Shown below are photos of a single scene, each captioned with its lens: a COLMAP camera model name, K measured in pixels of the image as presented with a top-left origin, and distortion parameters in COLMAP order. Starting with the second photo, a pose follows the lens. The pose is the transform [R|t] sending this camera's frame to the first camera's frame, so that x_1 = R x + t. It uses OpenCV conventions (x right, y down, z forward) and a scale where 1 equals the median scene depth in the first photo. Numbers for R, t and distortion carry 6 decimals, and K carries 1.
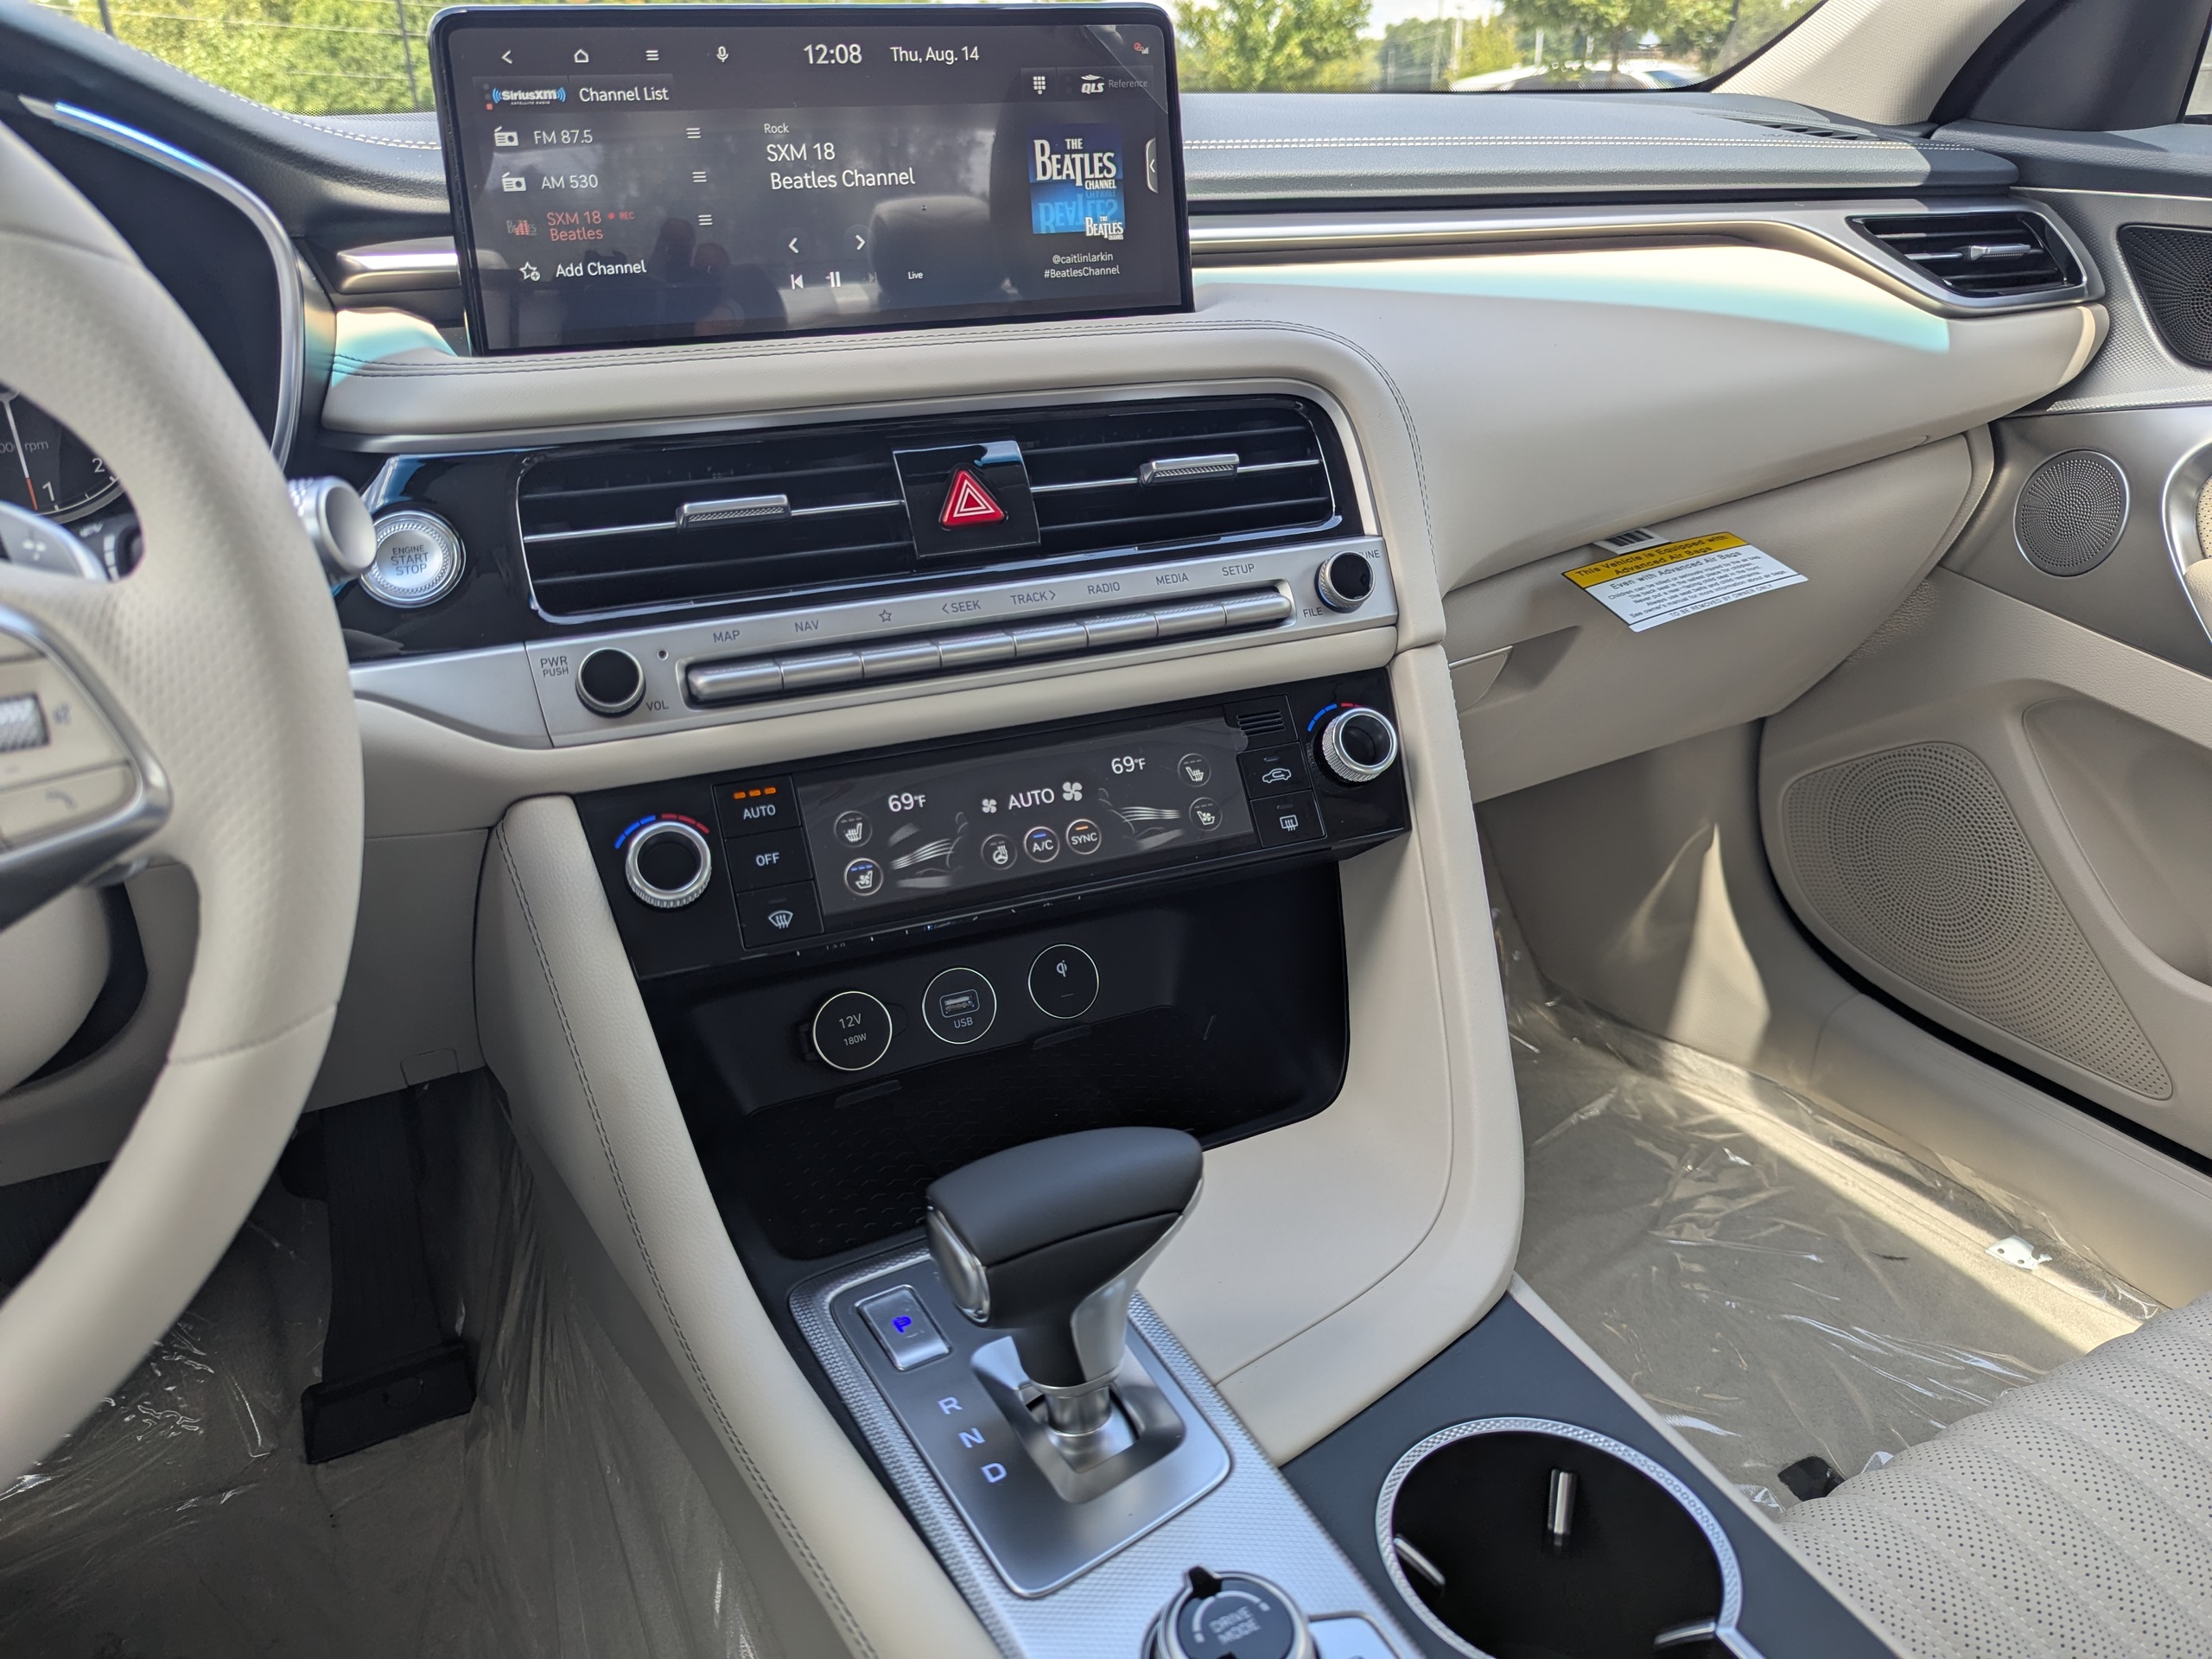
lens RADIAL K [[1570.9, 0, 1098.7], [0, 1570.9, 838.3], [0, 0, 1]] dist [0.026779, -0.005942]
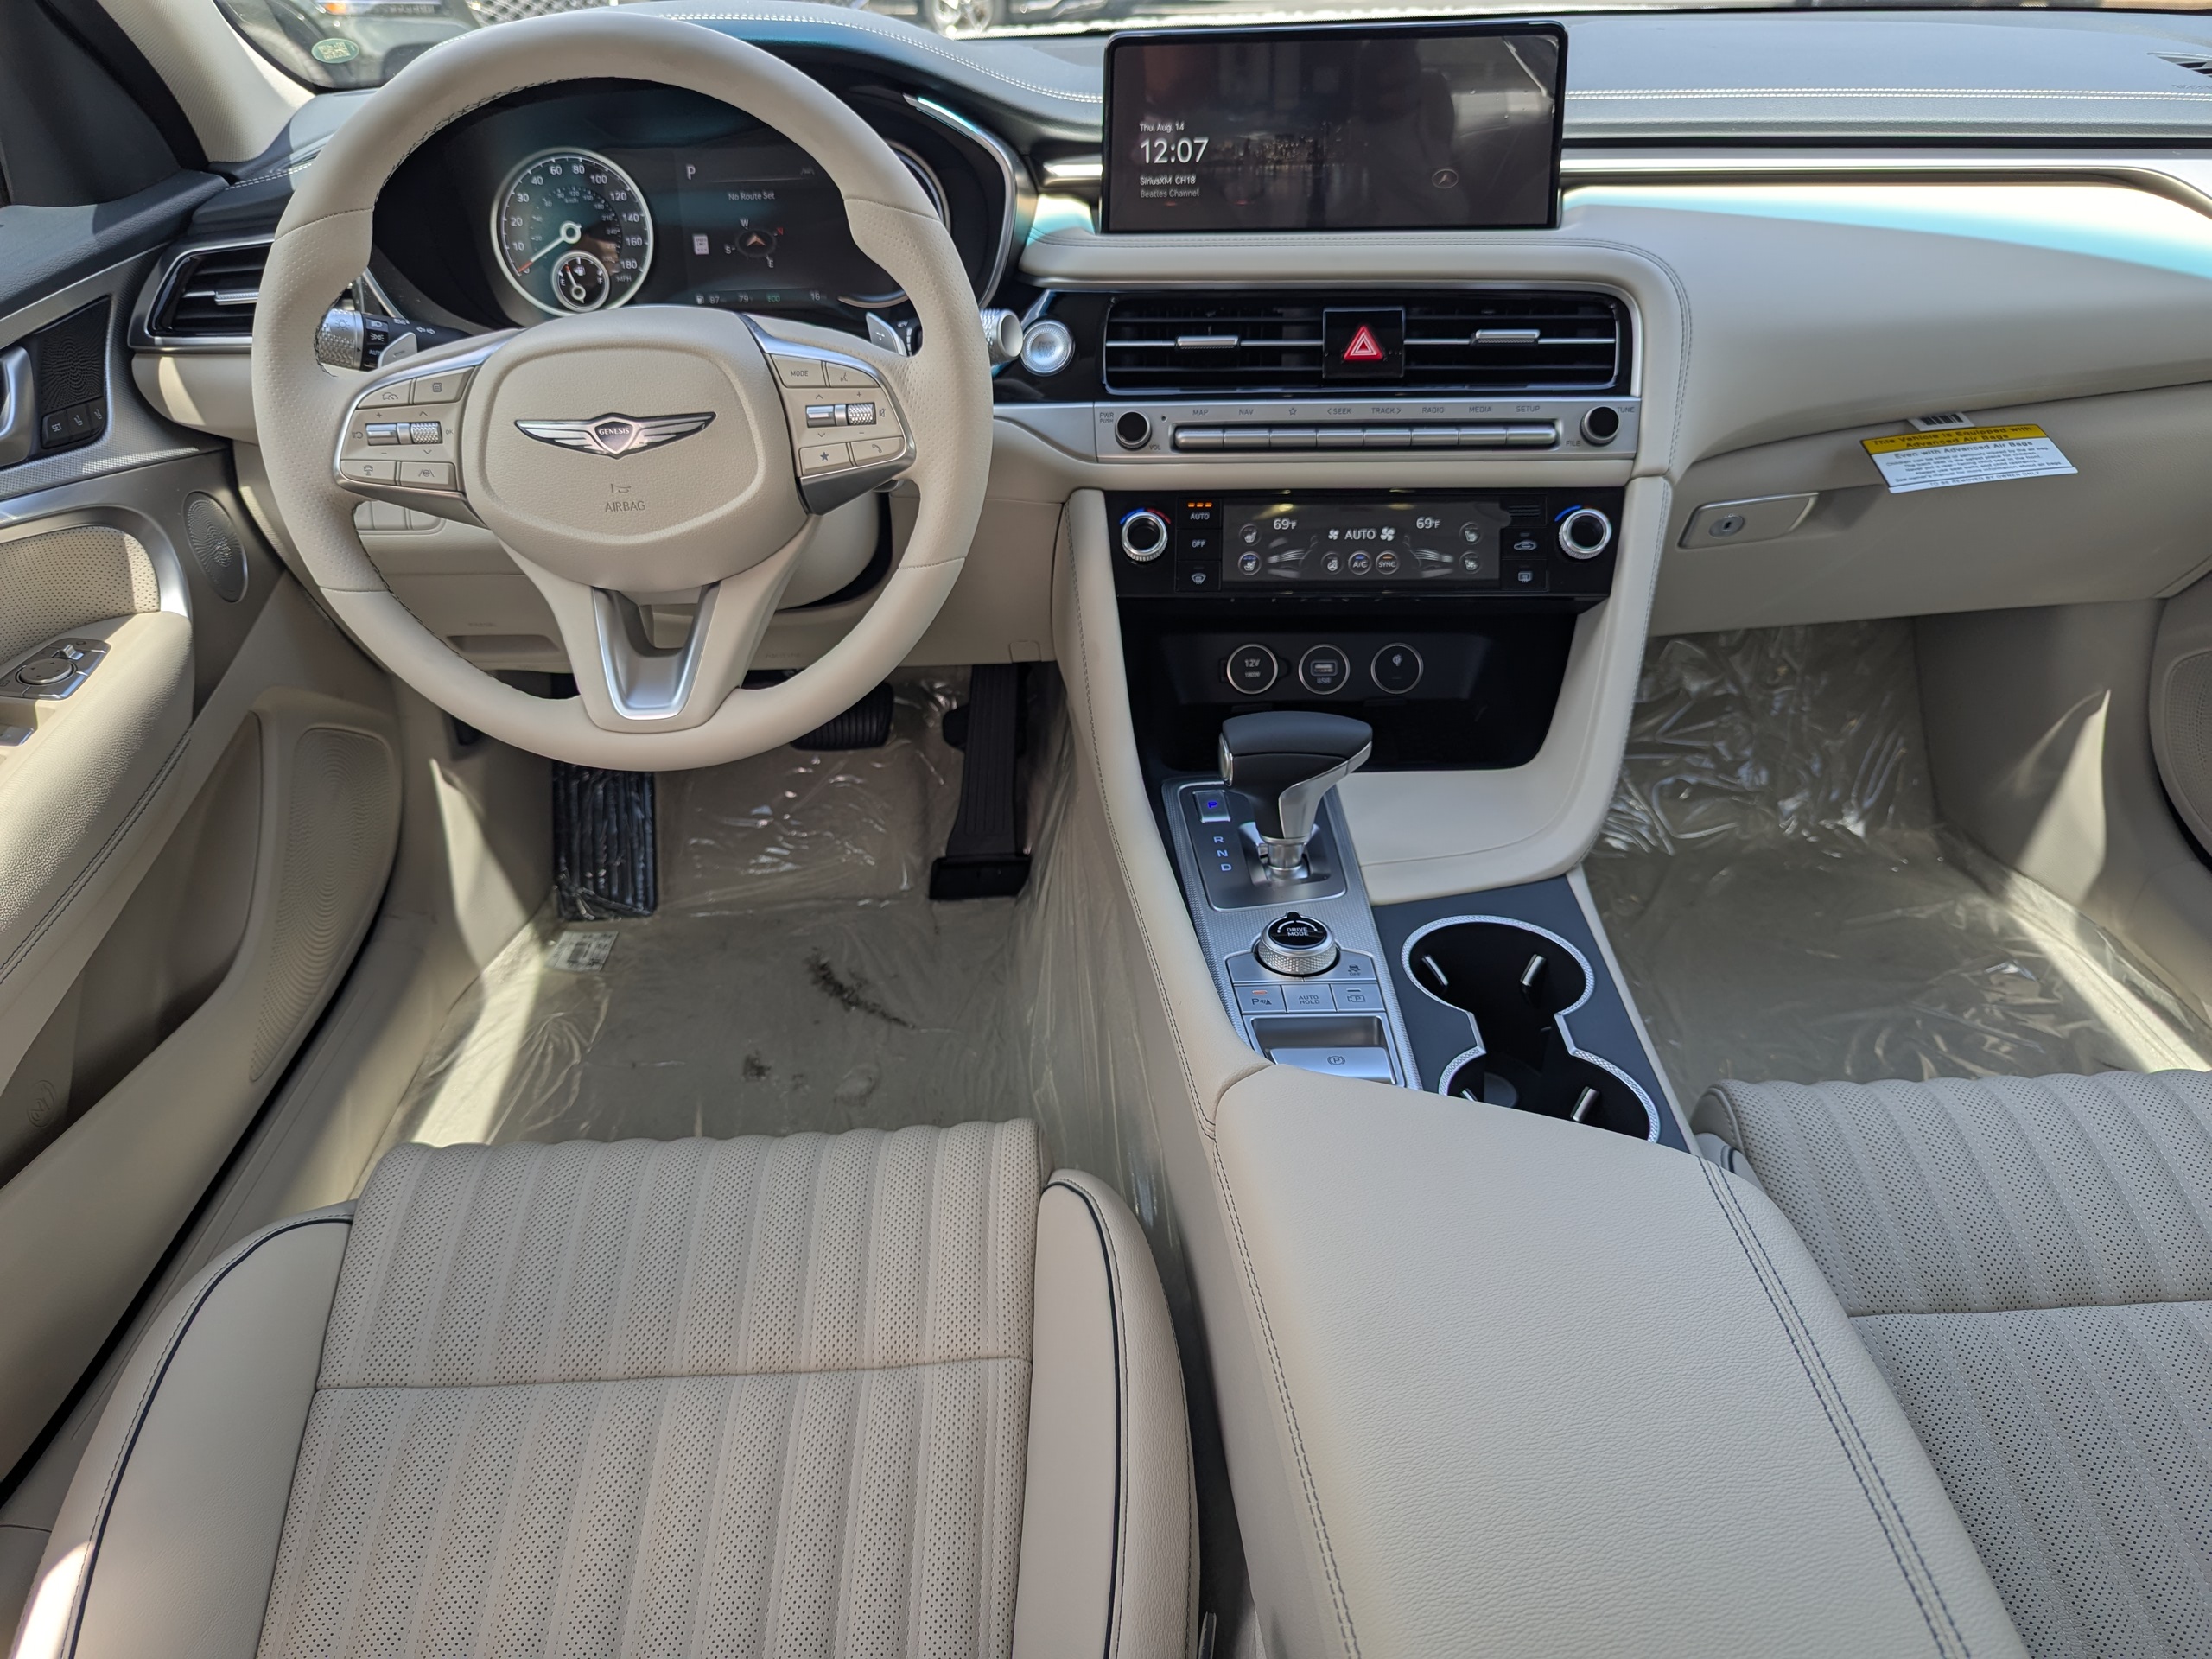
lens RADIAL K [[1550.3, 0, 1106.0], [0, 1550.3, 829.5], [0, 0, 1]] dist [0.003872, -0.002972]
pose [[0.905011, 0.220690, -0.363663, 0.370376], [-0.168997, 0.971066, 0.168730, 0.045305], [0.390378, -0.091245, 0.916122, -0.616101]]
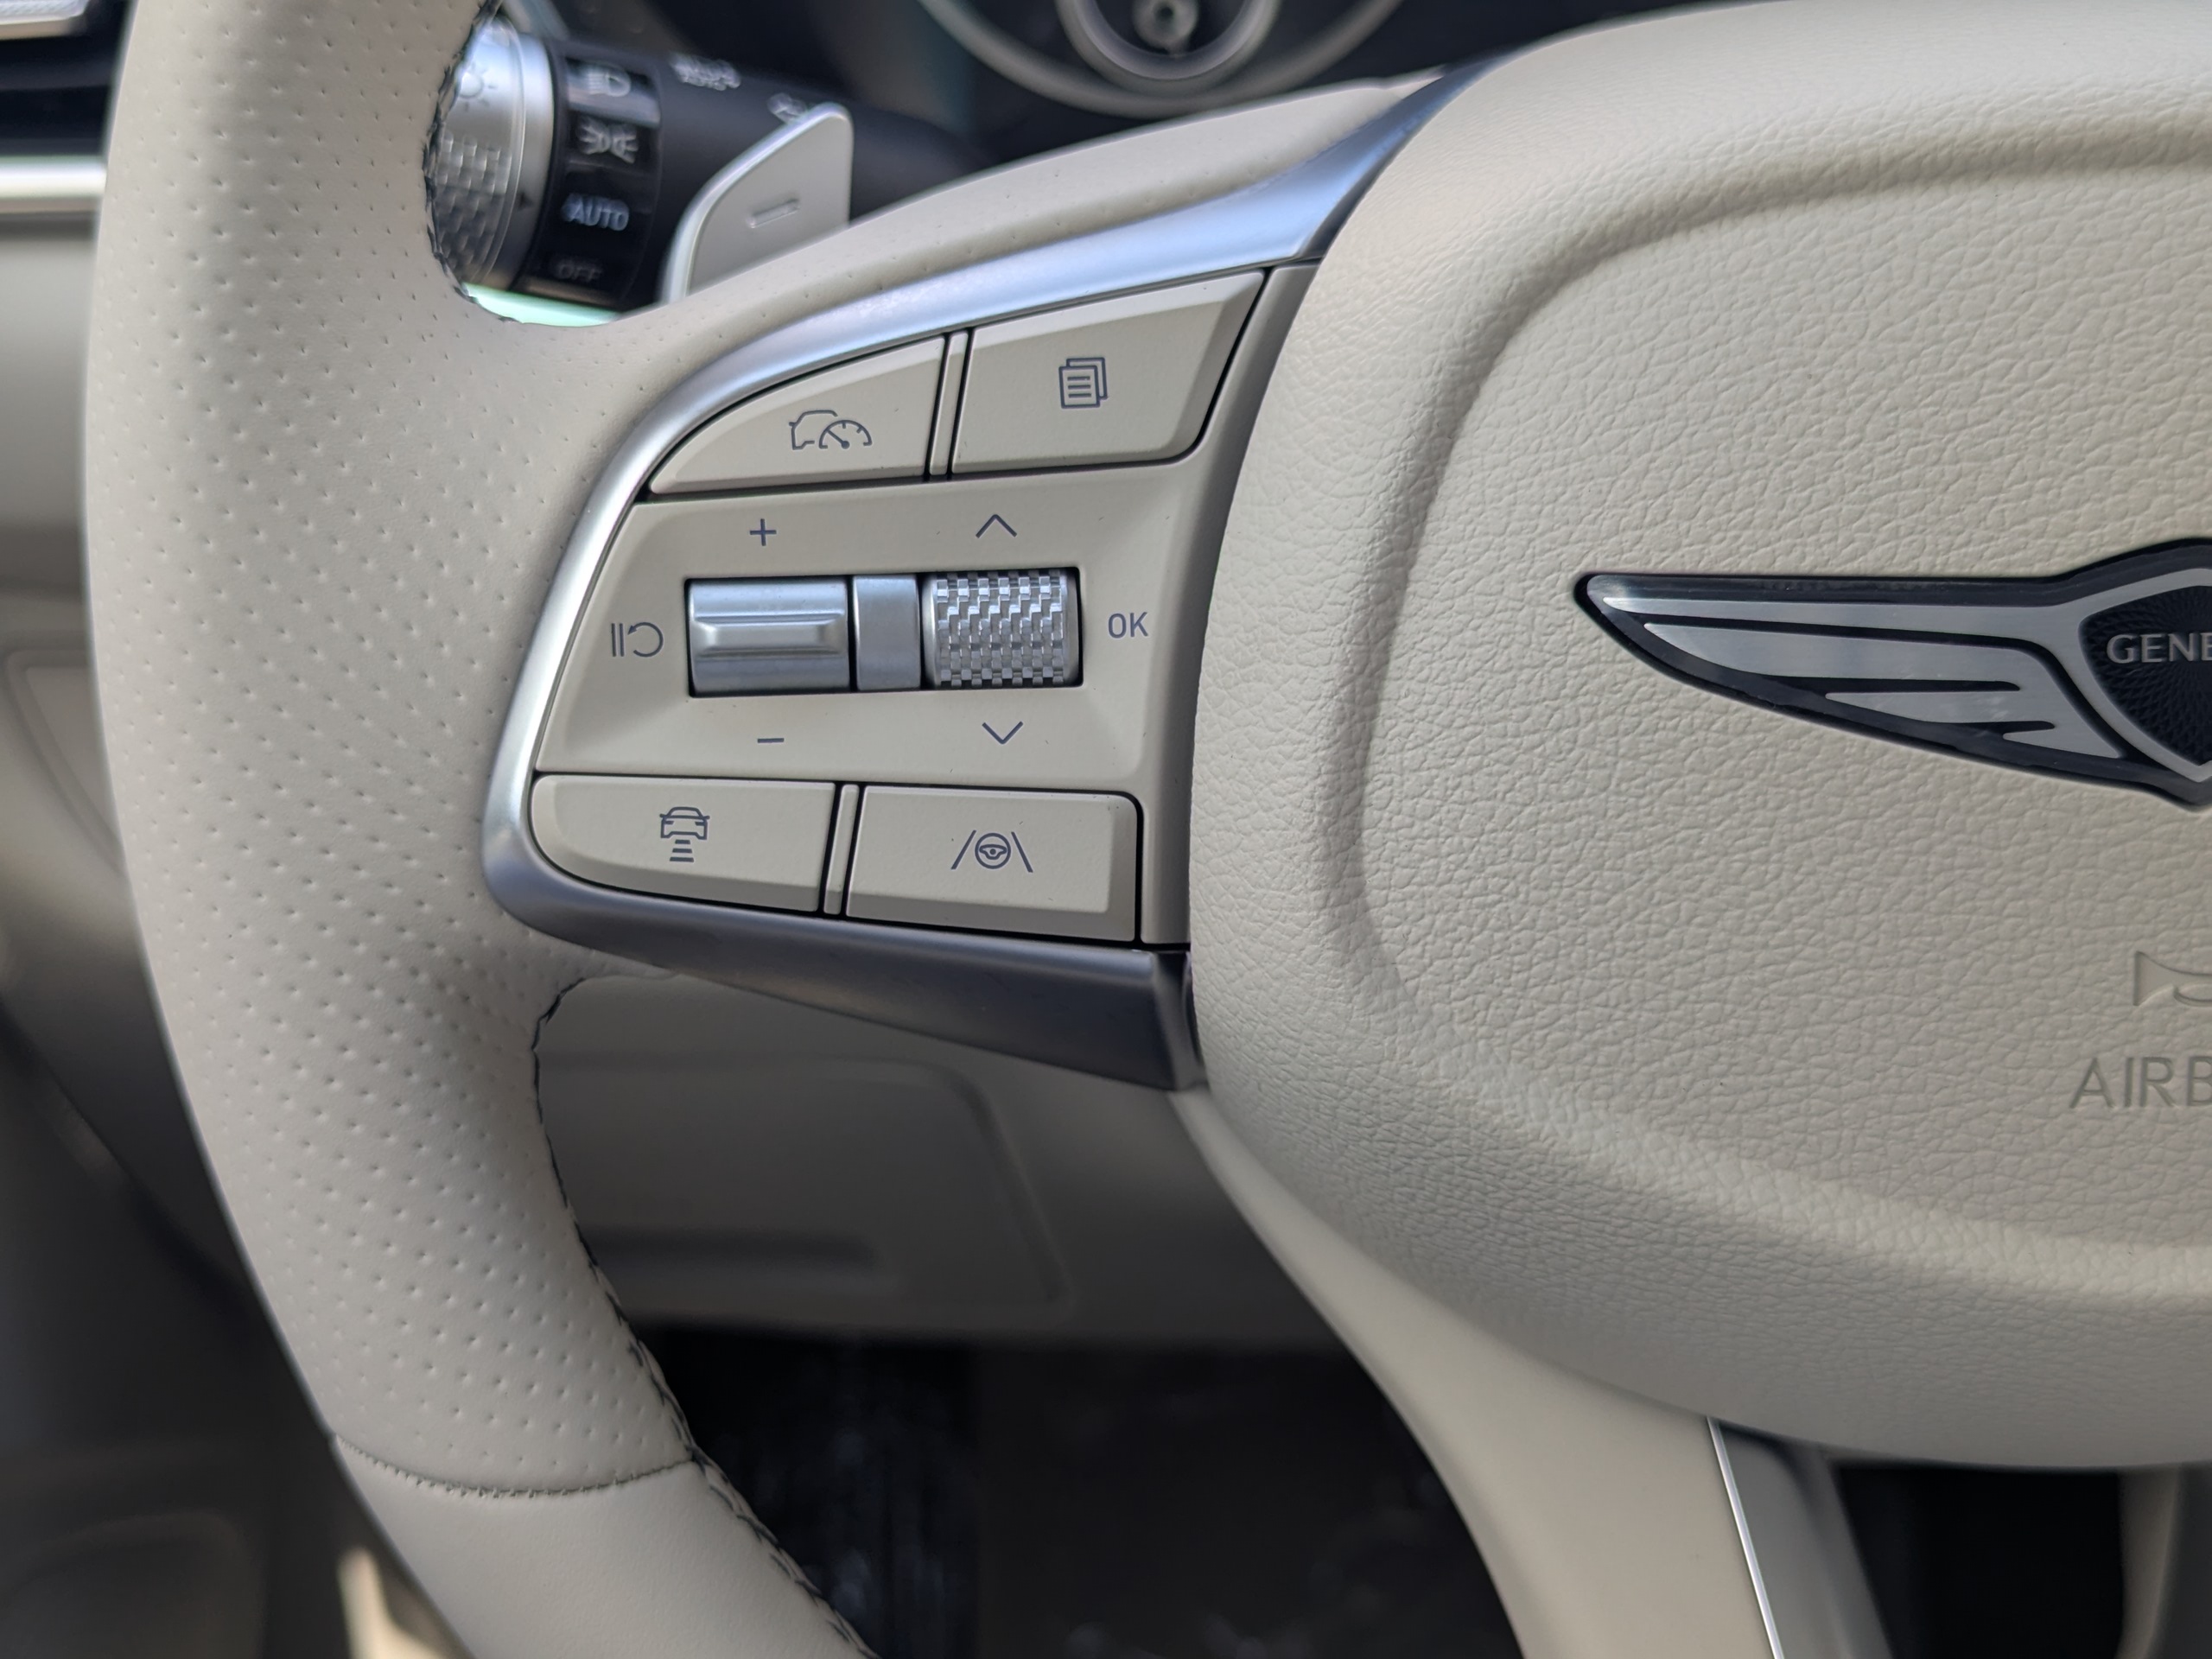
lens RADIAL K [[3207.5, 0, 1184.2], [0, 3207.5, 830.2], [0, 0, 1]] dist [0.168616, -0.940643]
pose [[0.868432, 0.186944, -0.459214, -0.476119], [-0.185052, 0.981476, 0.049598, 0.038483], [0.459980, 0.041906, 0.886940, -0.006097]]
